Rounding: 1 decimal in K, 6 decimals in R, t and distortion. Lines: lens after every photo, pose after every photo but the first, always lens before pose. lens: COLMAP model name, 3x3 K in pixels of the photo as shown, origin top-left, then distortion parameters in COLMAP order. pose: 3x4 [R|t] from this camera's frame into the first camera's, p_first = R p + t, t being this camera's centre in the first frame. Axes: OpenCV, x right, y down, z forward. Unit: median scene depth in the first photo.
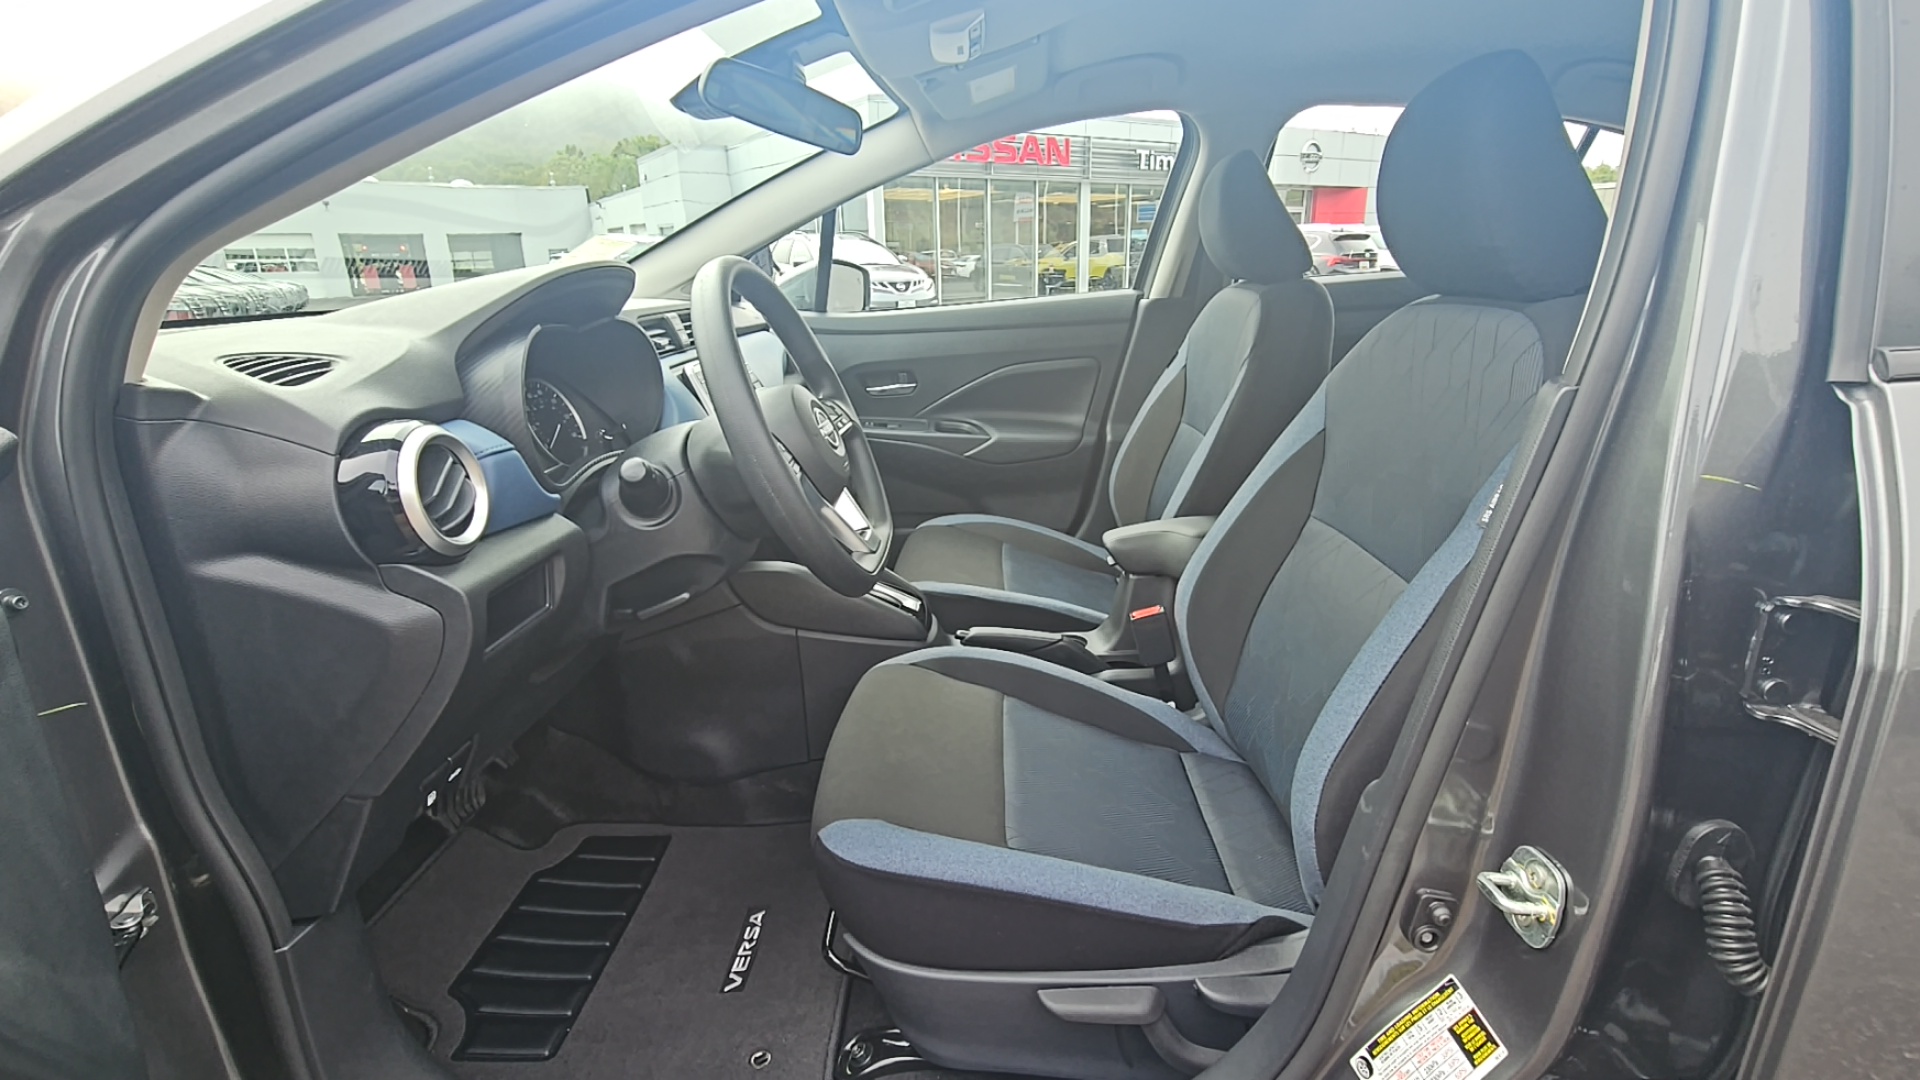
lens RADIAL K [[834.1, 0, 956.5], [0, 834.1, 526.3], [0, 0, 1]] dist [-0.000651, -0.000027]
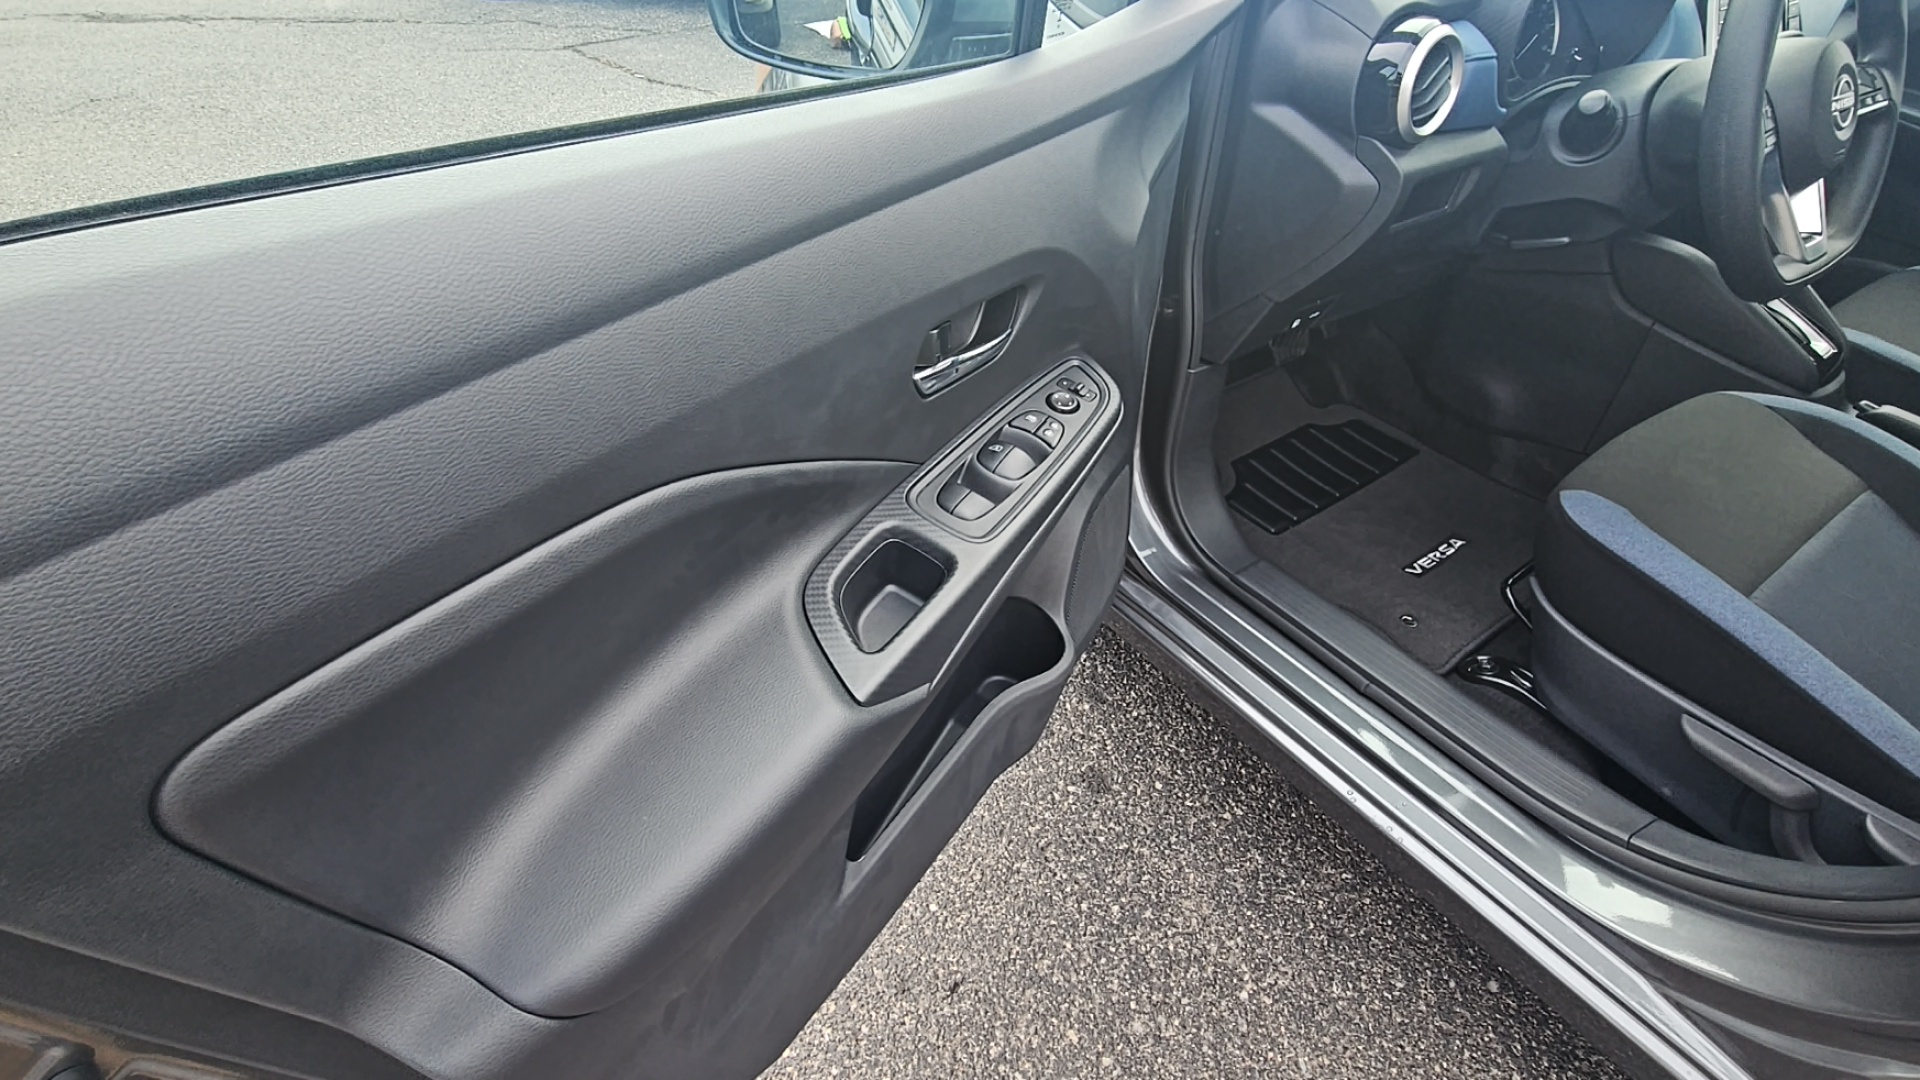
lens RADIAL K [[849.7, 0, 954.7], [0, 849.7, 535.3], [0, 0, 1]] dist [0.014993, -0.011859]
pose [[0.585621, 0.537246, -0.606972, 0.078534], [-0.229930, 0.828150, 0.511174, 0.017428], [0.777290, -0.159793, 0.608511, -0.310298]]
